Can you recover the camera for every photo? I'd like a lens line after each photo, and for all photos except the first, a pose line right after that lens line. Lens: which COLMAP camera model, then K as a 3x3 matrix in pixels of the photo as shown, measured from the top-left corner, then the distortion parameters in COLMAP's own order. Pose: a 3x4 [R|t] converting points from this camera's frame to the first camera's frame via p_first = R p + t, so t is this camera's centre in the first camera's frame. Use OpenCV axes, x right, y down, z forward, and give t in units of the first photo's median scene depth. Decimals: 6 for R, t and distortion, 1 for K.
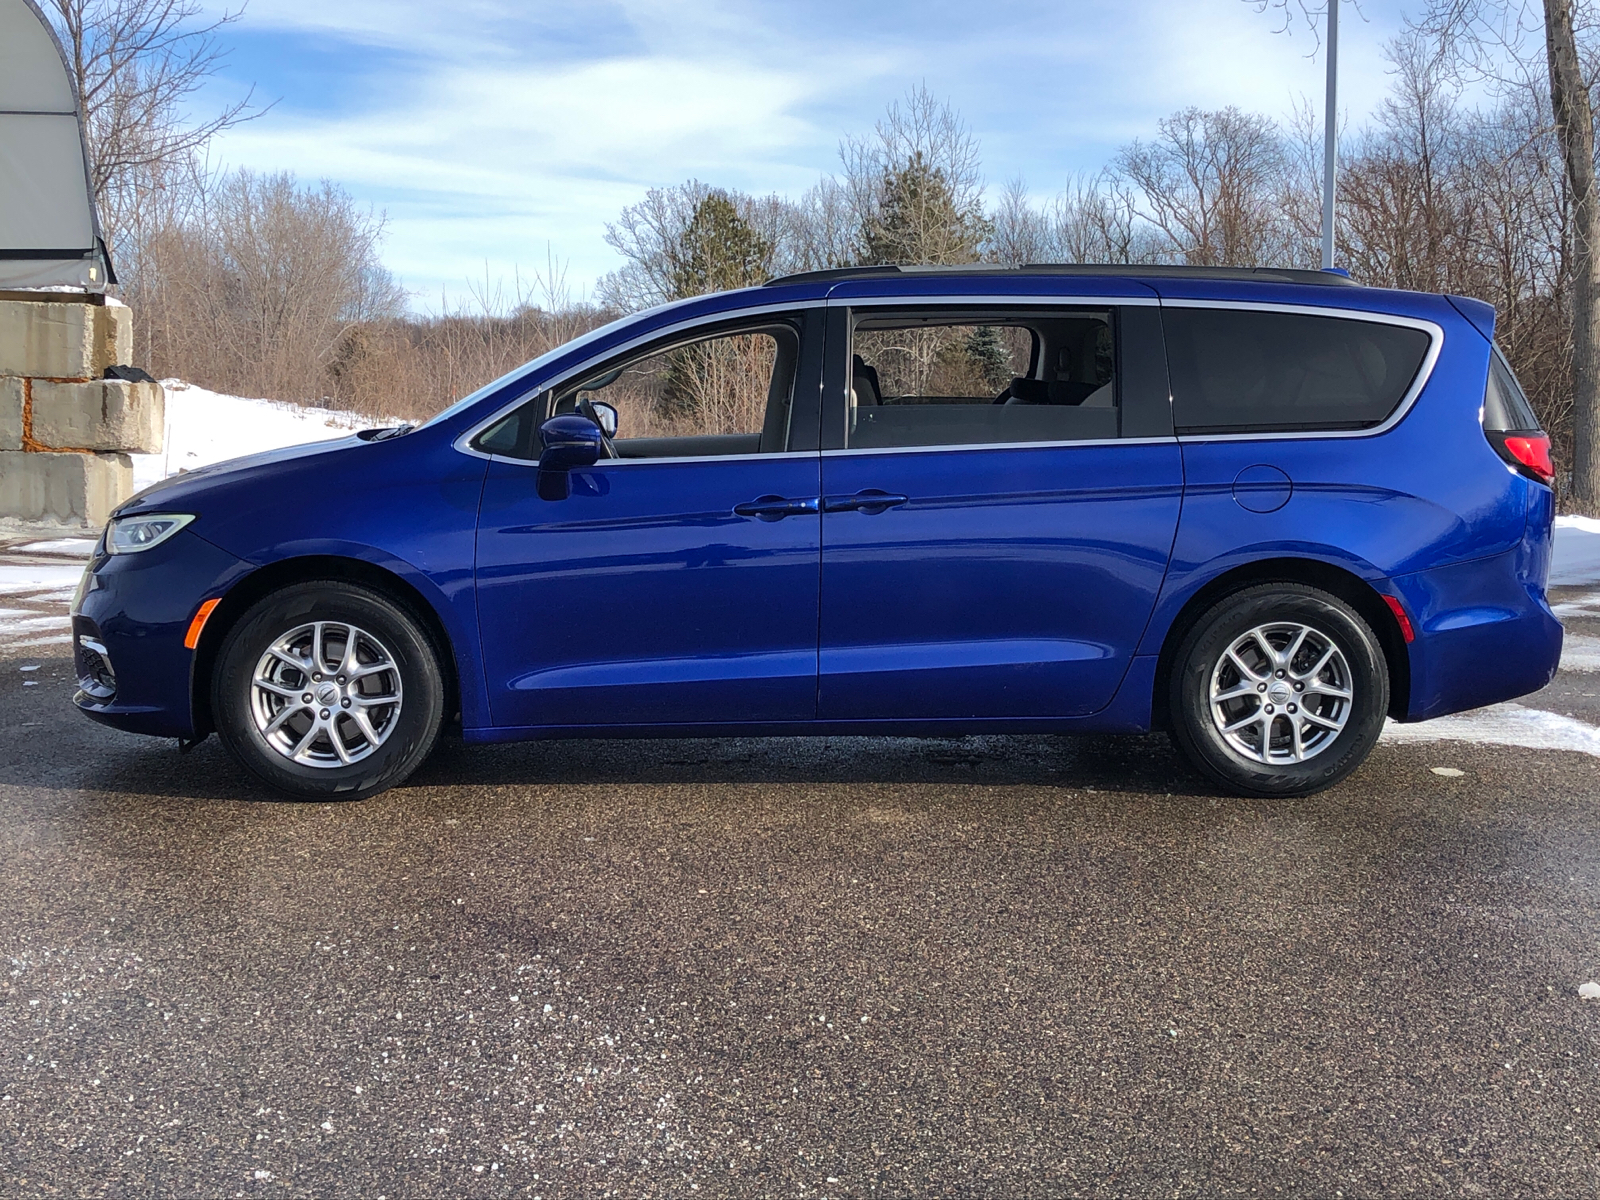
lens RADIAL K [[2049.3, 0, 795.2], [0, 2049.3, 566.9], [0, 0, 1]] dist [0.206853, -0.718794]
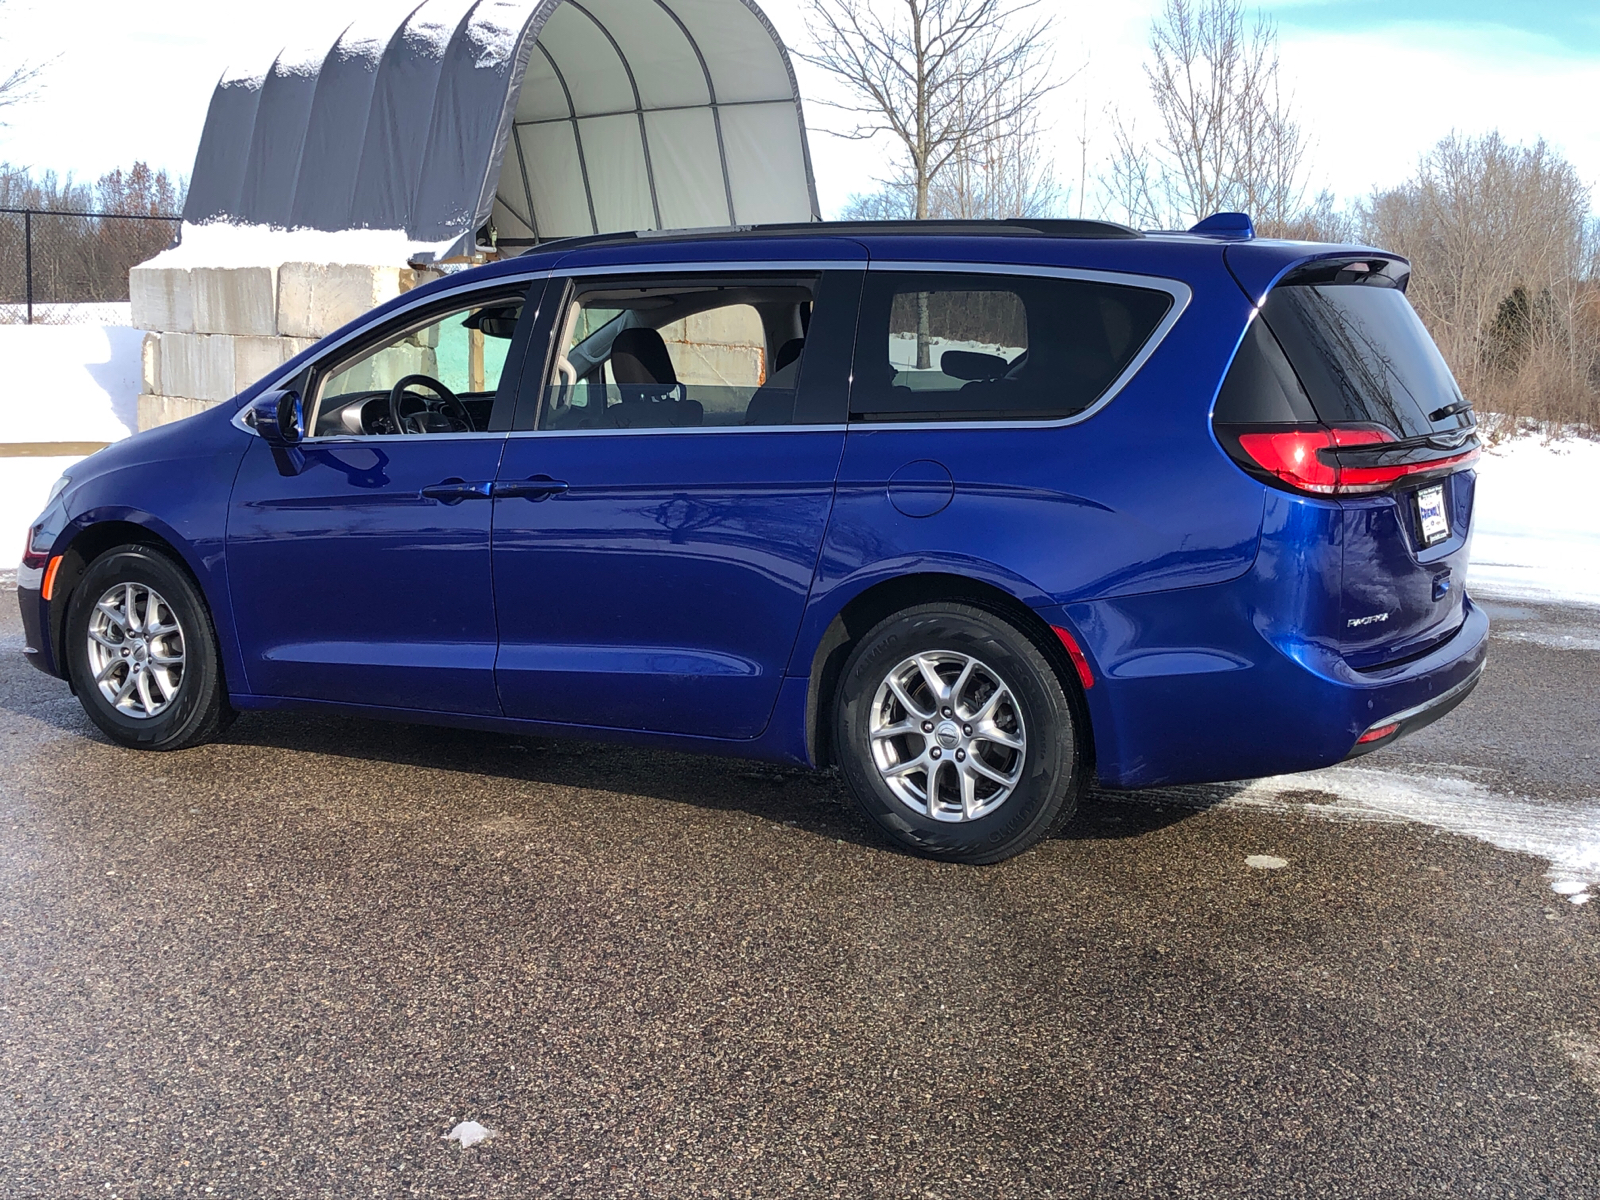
lens RADIAL K [[2049.3, 0, 795.2], [0, 2049.3, 566.9], [0, 0, 1]] dist [0.206853, -0.718794]
pose [[0.830558, 0.053907, -0.554318, 0.638512], [-0.043327, 0.998542, 0.032188, -0.030474], [0.555245, -0.002717, 0.831682, 0.282202]]
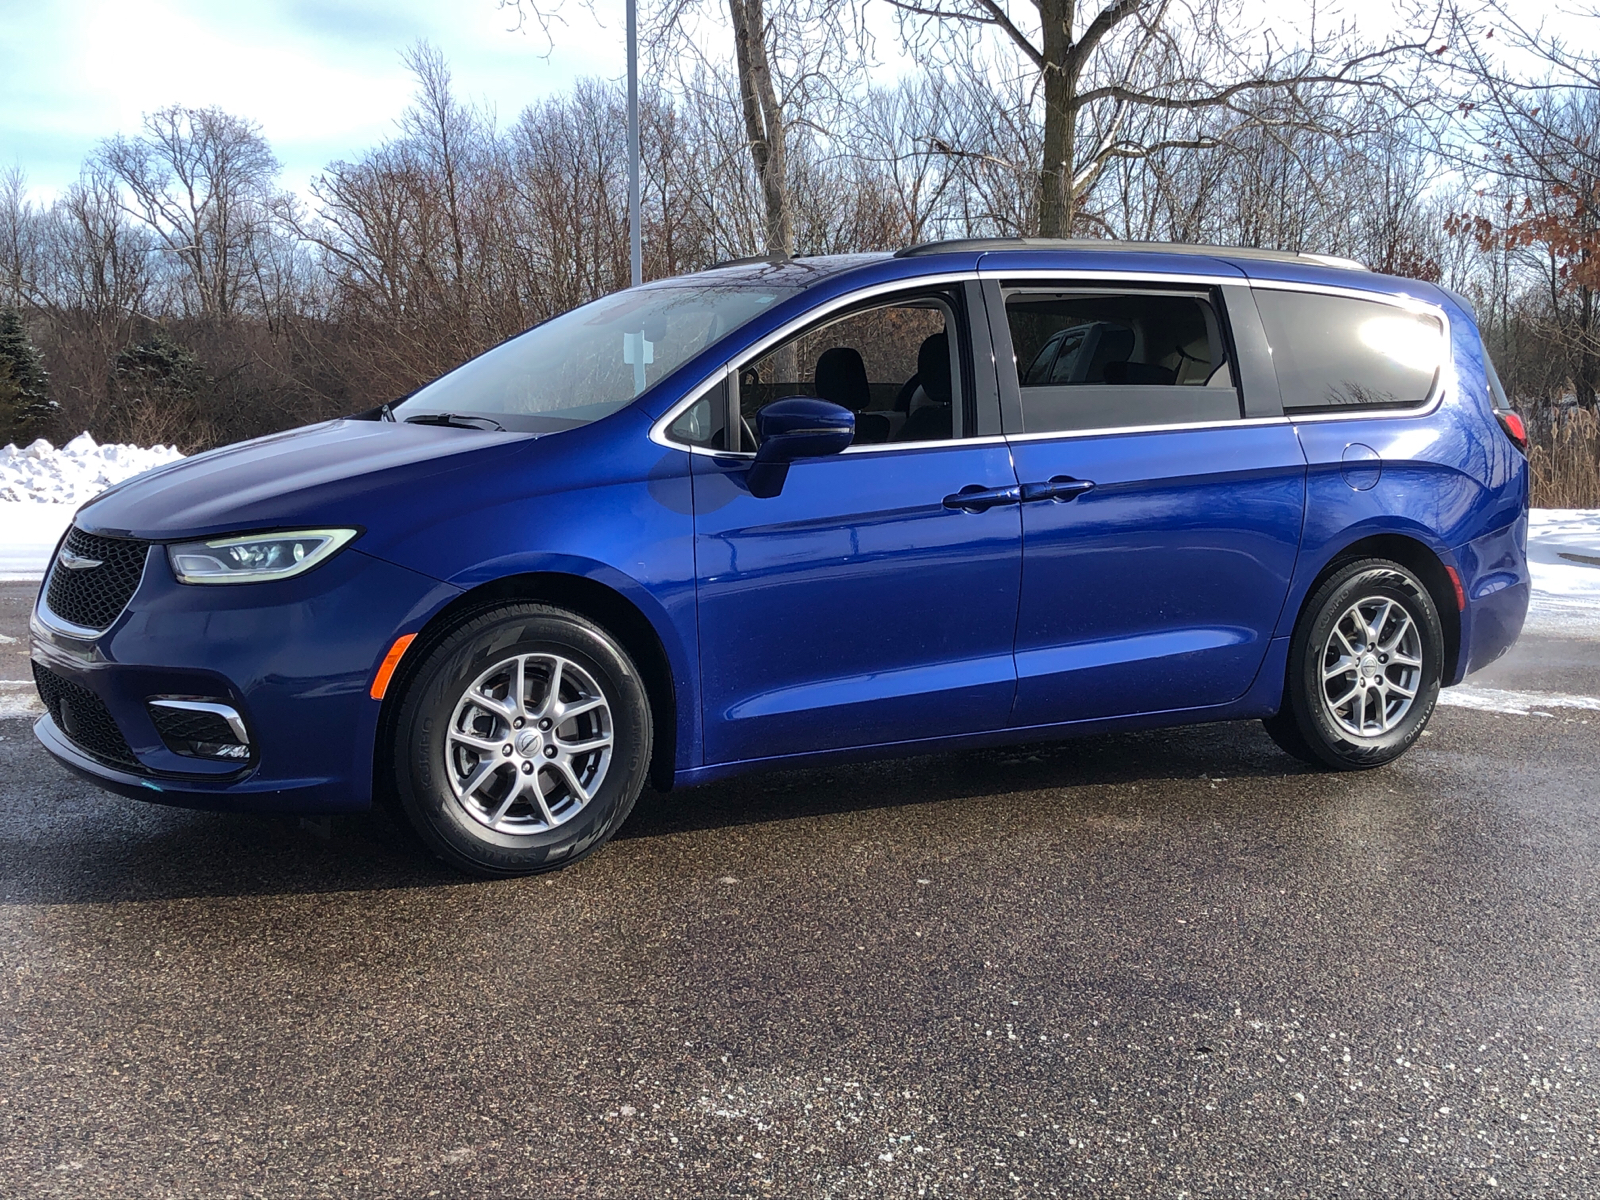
lens RADIAL K [[2049.3, 0, 795.2], [0, 2049.3, 566.9], [0, 0, 1]] dist [0.206853, -0.718794]
pose [[0.881203, -0.043835, 0.470701, -0.498943], [0.044826, 0.998953, 0.009110, -0.010213], [-0.470607, 0.013072, 0.882246, 0.228462]]
